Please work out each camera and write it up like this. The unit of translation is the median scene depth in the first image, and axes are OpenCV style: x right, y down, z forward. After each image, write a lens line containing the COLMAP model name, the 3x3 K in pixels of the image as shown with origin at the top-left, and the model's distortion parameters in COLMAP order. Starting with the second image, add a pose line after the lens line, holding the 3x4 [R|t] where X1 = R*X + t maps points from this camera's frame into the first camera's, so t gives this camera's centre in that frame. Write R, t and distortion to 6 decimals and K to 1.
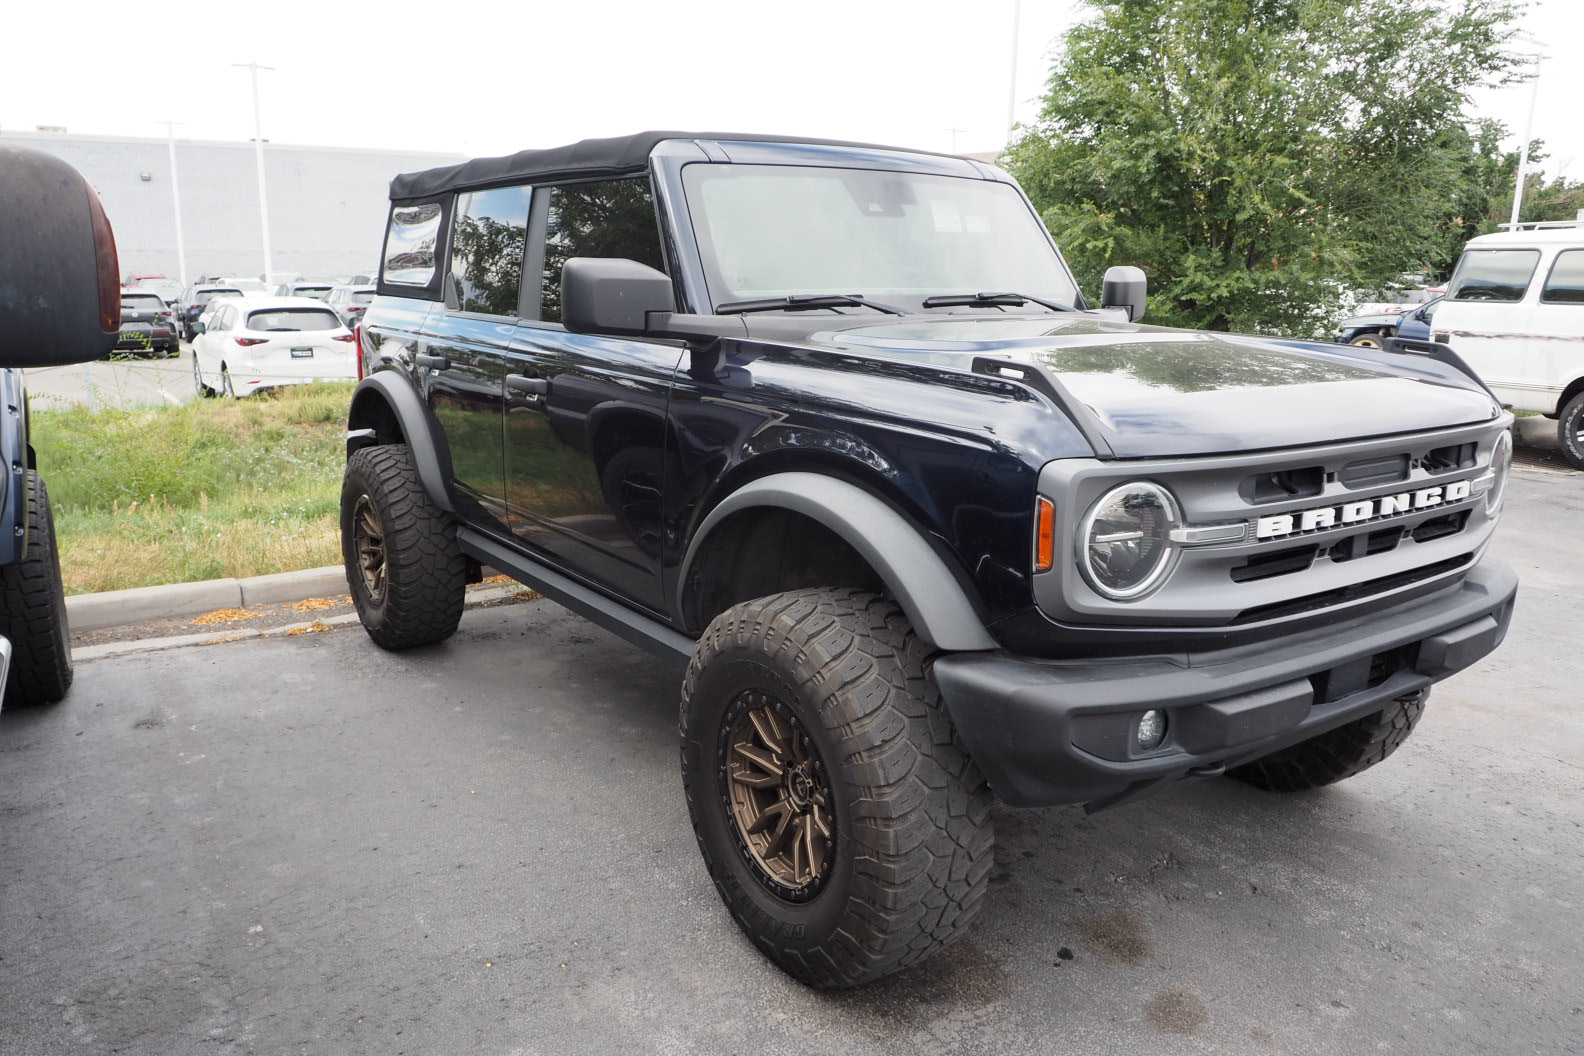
lens RADIAL K [[1226.4, 0, 792.0], [0, 1226.4, 528.0], [0, 0, 1]] dist [0.001018, 0.000558]
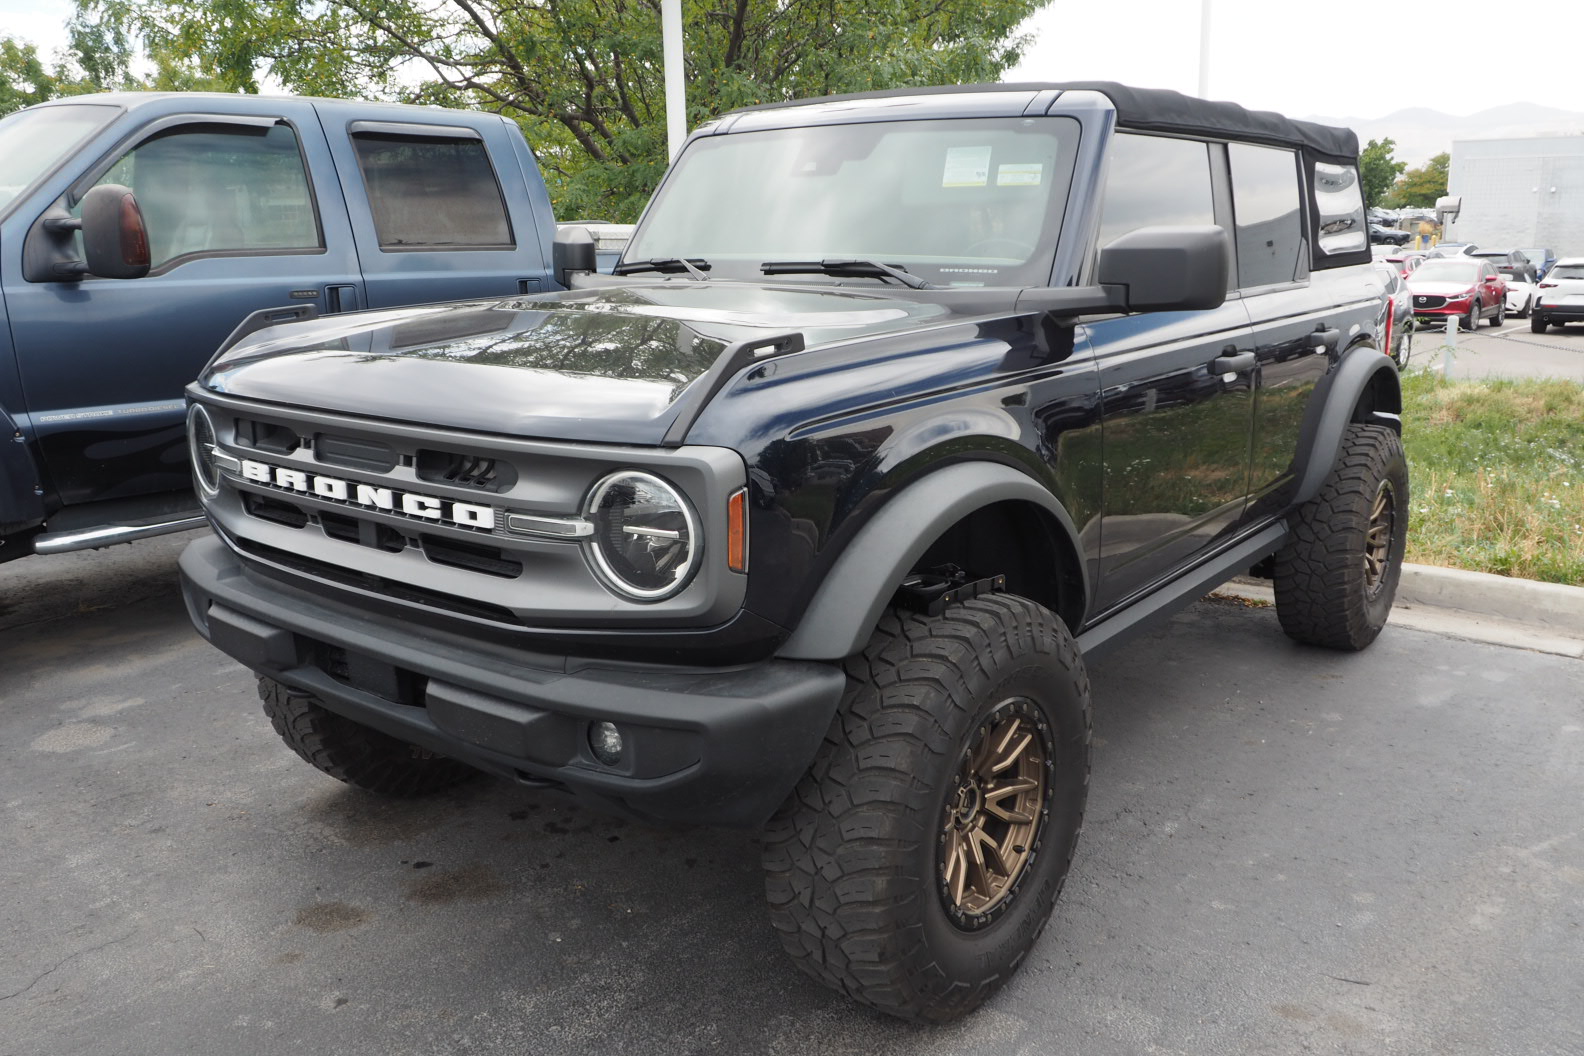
lens RADIAL K [[1295.3, 0, 792.0], [0, 1295.3, 528.0], [0, 0, 1]] dist [0.003384, 0.000700]
pose [[0.306616, 0.211892, -0.927949, 1.427059], [-0.200462, 0.967416, 0.154667, -0.198841], [0.930485, 0.138595, 0.339101, 0.942693]]
